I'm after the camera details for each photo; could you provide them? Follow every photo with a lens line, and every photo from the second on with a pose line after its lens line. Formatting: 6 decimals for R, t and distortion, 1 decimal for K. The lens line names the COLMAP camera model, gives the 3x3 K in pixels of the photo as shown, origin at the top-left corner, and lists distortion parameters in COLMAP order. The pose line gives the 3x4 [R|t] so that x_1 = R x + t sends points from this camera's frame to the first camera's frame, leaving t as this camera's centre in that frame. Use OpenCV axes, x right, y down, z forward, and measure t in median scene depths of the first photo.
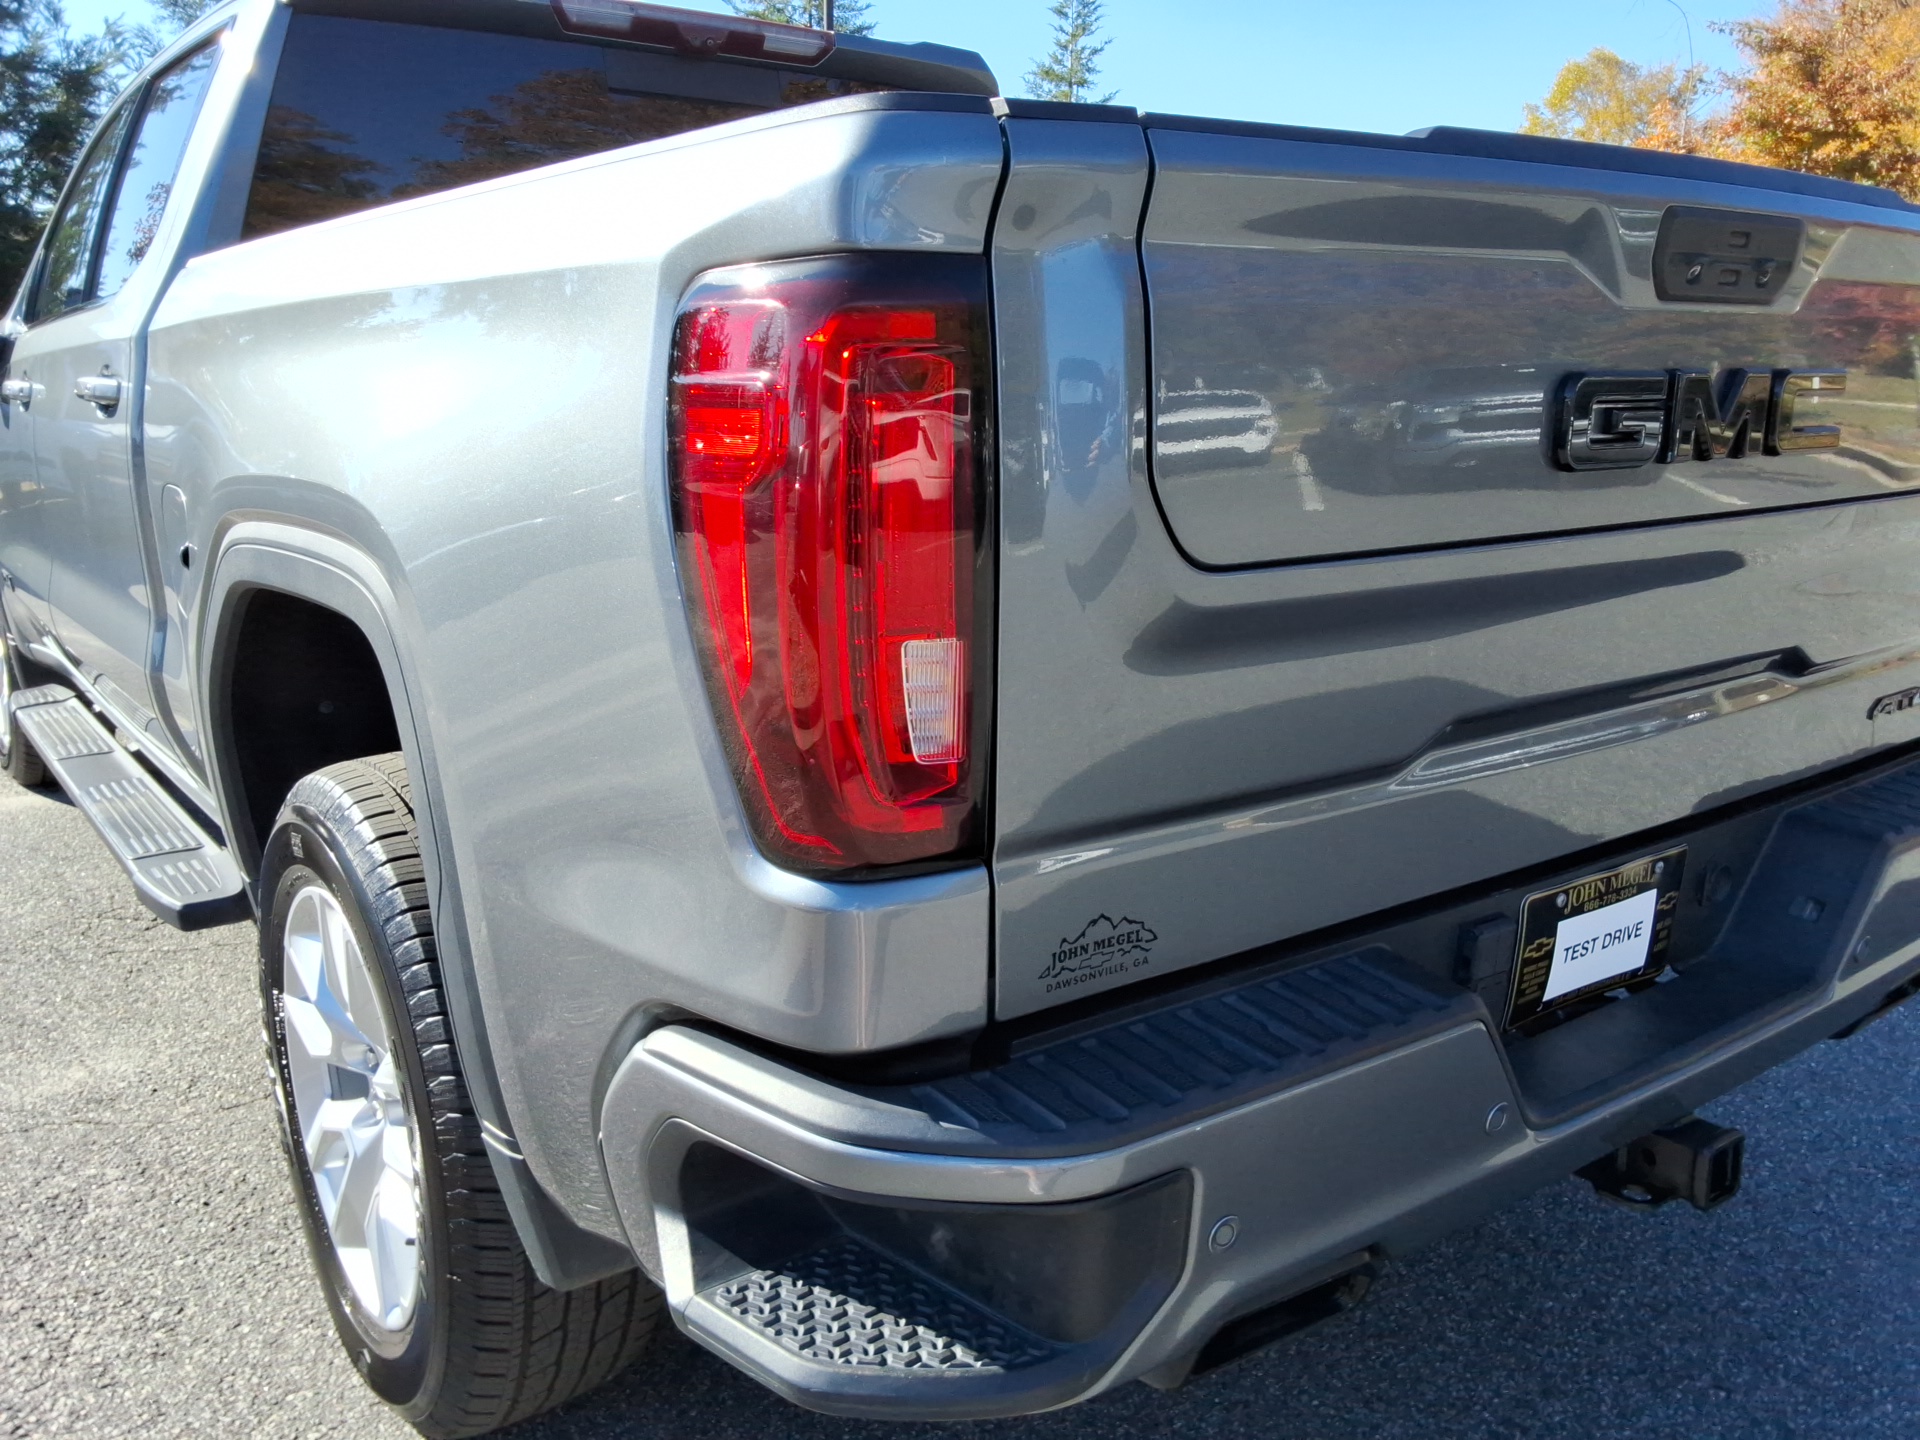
lens RADIAL K [[1540.7, 0, 972.9], [0, 1540.7, 704.7], [0, 0, 1]] dist [0.109078, -0.167244]
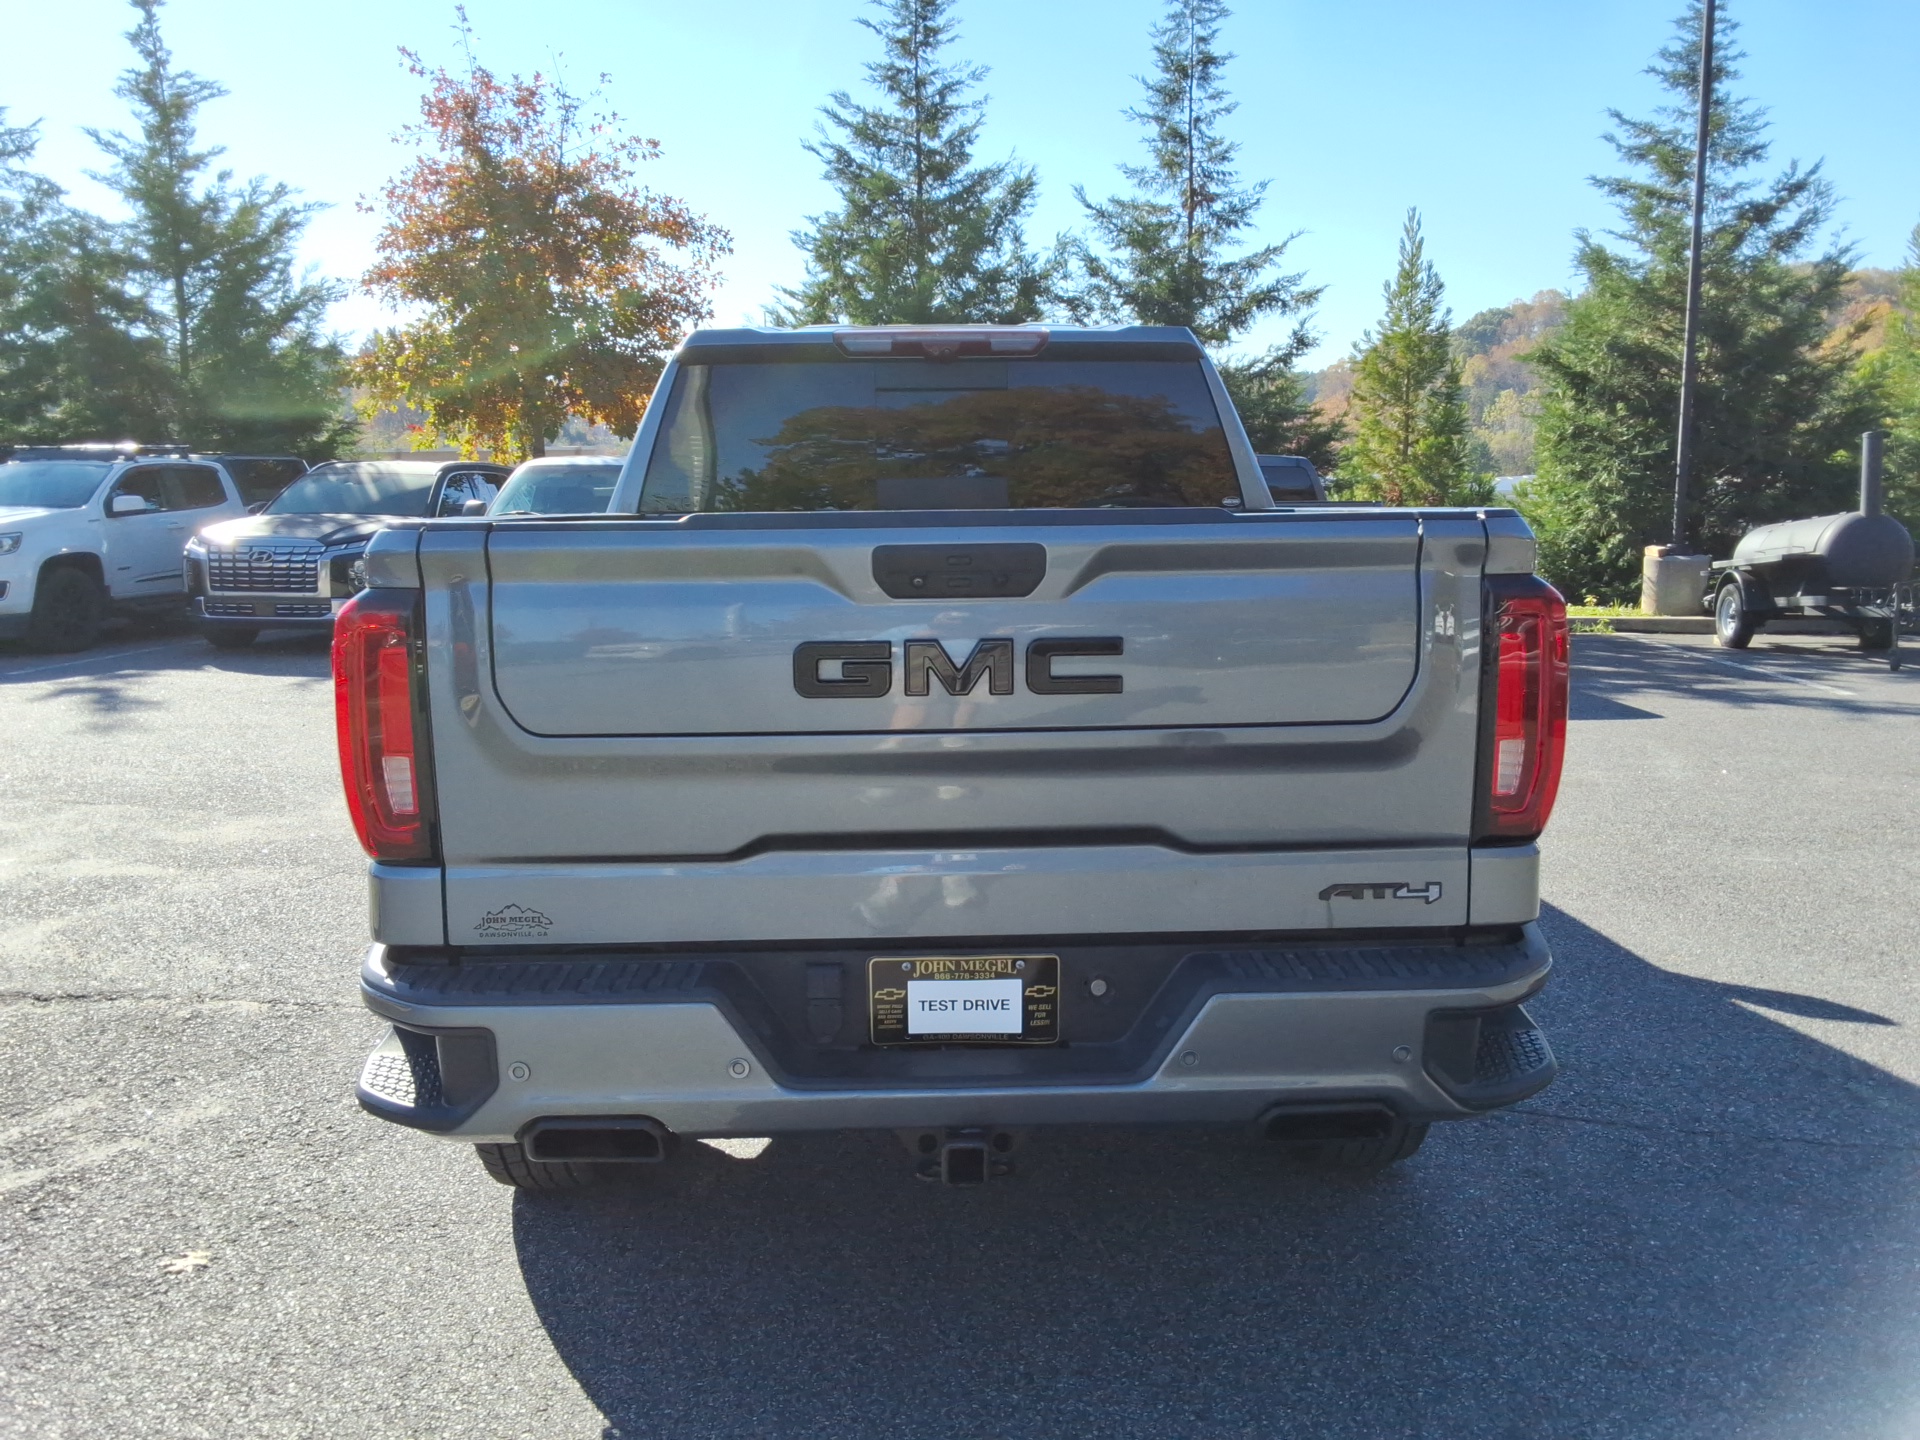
lens RADIAL K [[1532.0, 0, 976.5], [0, 1532.0, 709.9], [0, 0, 1]] dist [0.116328, -0.176795]
pose [[0.815440, 0.074097, -0.574080, 0.099877], [-0.112058, 0.993219, -0.030976, -0.006979], [0.567892, 0.089590, 0.818213, -0.018881]]
